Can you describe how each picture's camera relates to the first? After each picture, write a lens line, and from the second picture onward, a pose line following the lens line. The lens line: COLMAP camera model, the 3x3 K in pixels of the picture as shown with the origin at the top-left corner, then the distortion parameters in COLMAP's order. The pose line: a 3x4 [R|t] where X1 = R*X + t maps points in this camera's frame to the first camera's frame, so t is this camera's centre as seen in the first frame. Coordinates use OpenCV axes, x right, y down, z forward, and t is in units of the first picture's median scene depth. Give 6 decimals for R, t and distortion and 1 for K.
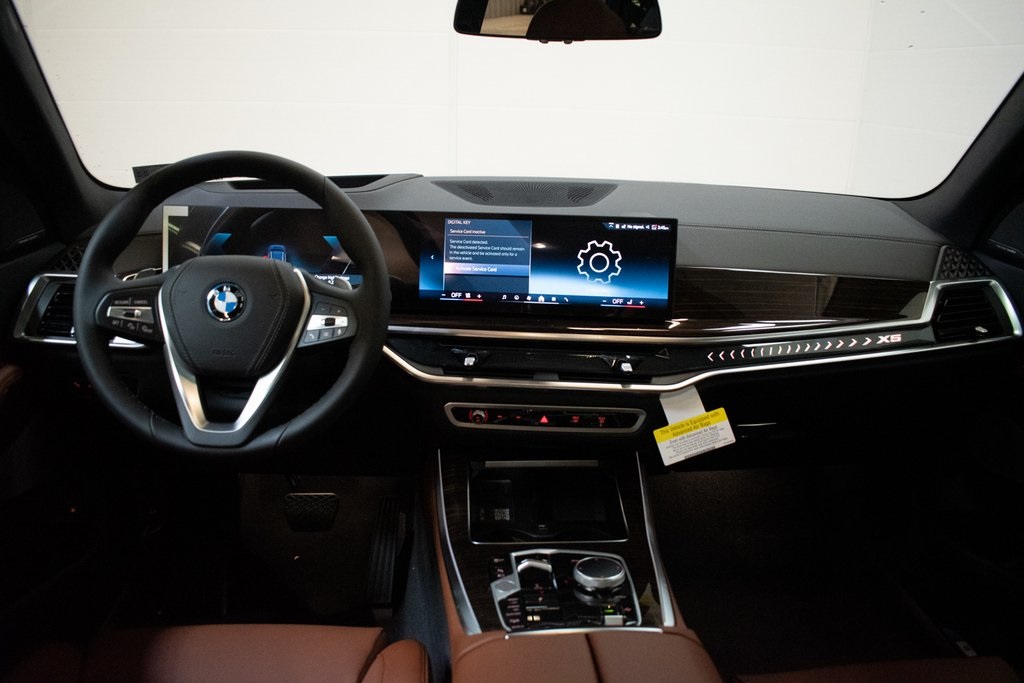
lens RADIAL K [[827.9, 0, 512.0], [0, 827.9, 341.5], [0, 0, 1]] dist [-0.088501, 0.000966]
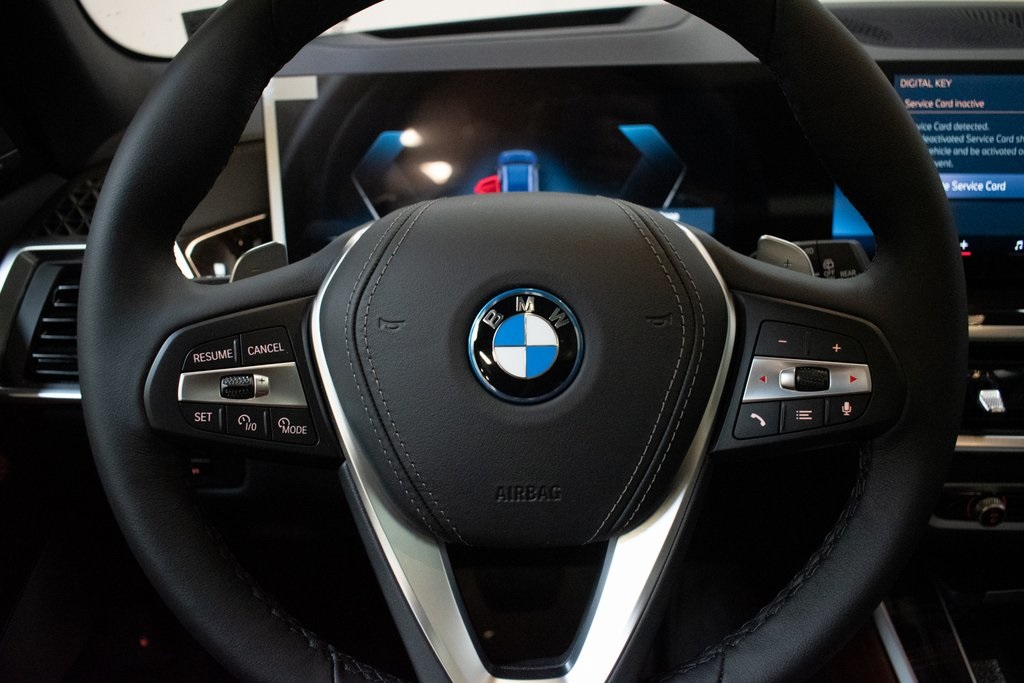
lens RADIAL K [[827.9, 0, 512.0], [0, 827.9, 341.5], [0, 0, 1]] dist [-0.088501, 0.000966]
pose [[0.997268, -0.045933, -0.057858, -0.282496], [0.053772, 0.988381, 0.142166, -0.082900], [0.050656, -0.144889, 0.988150, 0.560642]]
